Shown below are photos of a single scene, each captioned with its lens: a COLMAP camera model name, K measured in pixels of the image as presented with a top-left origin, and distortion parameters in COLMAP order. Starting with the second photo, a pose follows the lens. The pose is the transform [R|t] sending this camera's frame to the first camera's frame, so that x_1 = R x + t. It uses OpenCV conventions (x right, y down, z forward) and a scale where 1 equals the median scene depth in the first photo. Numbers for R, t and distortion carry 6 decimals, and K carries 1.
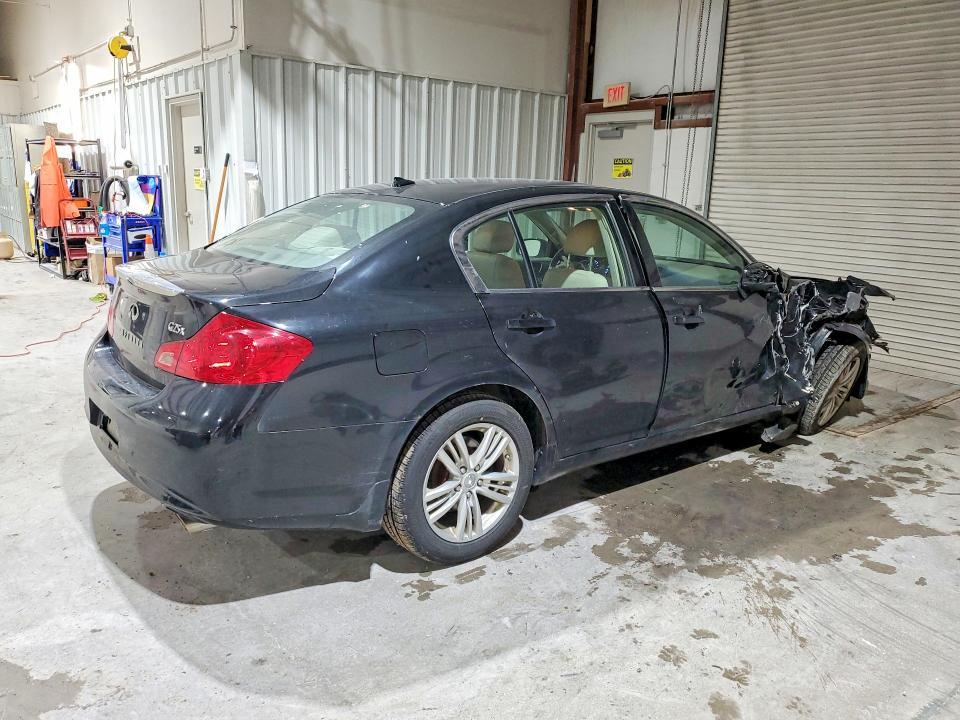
lens RADIAL K [[760.5, 0, 466.9], [0, 760.5, 357.1], [0, 0, 1]] dist [0.002939, 0.005340]
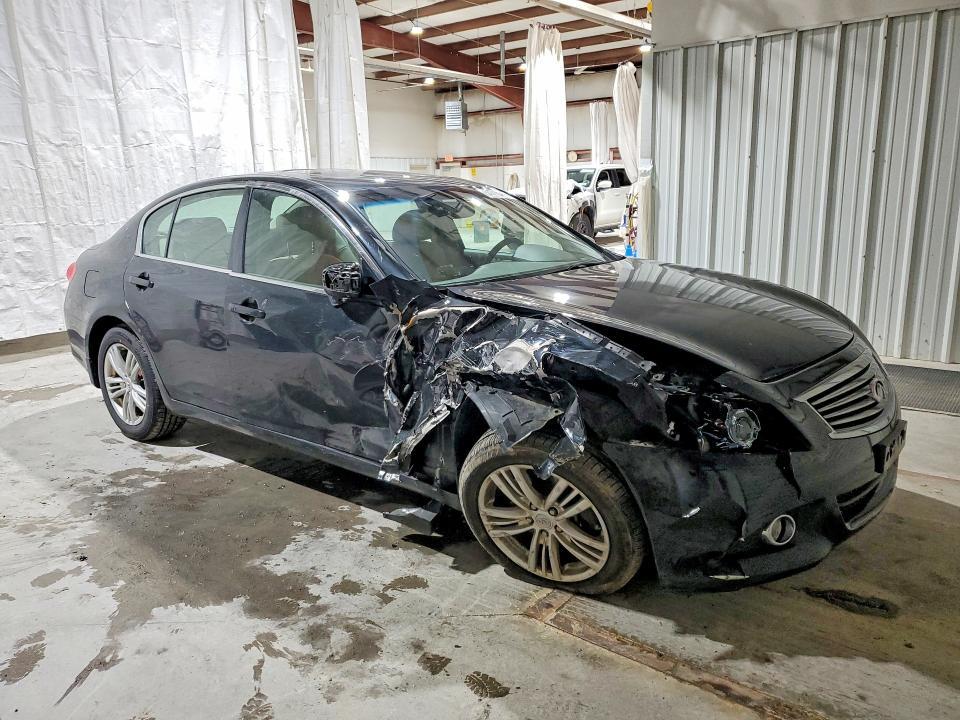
lens RADIAL K [[732.6, 0, 480.0], [0, 732.6, 360.0], [0, 0, 1]] dist [0.017317, 0.005643]
pose [[0.230109, 0.196061, -0.953210, 1.139868], [-0.180534, 0.971093, 0.156157, -0.176205], [0.956273, 0.136153, 0.258853, 0.946440]]
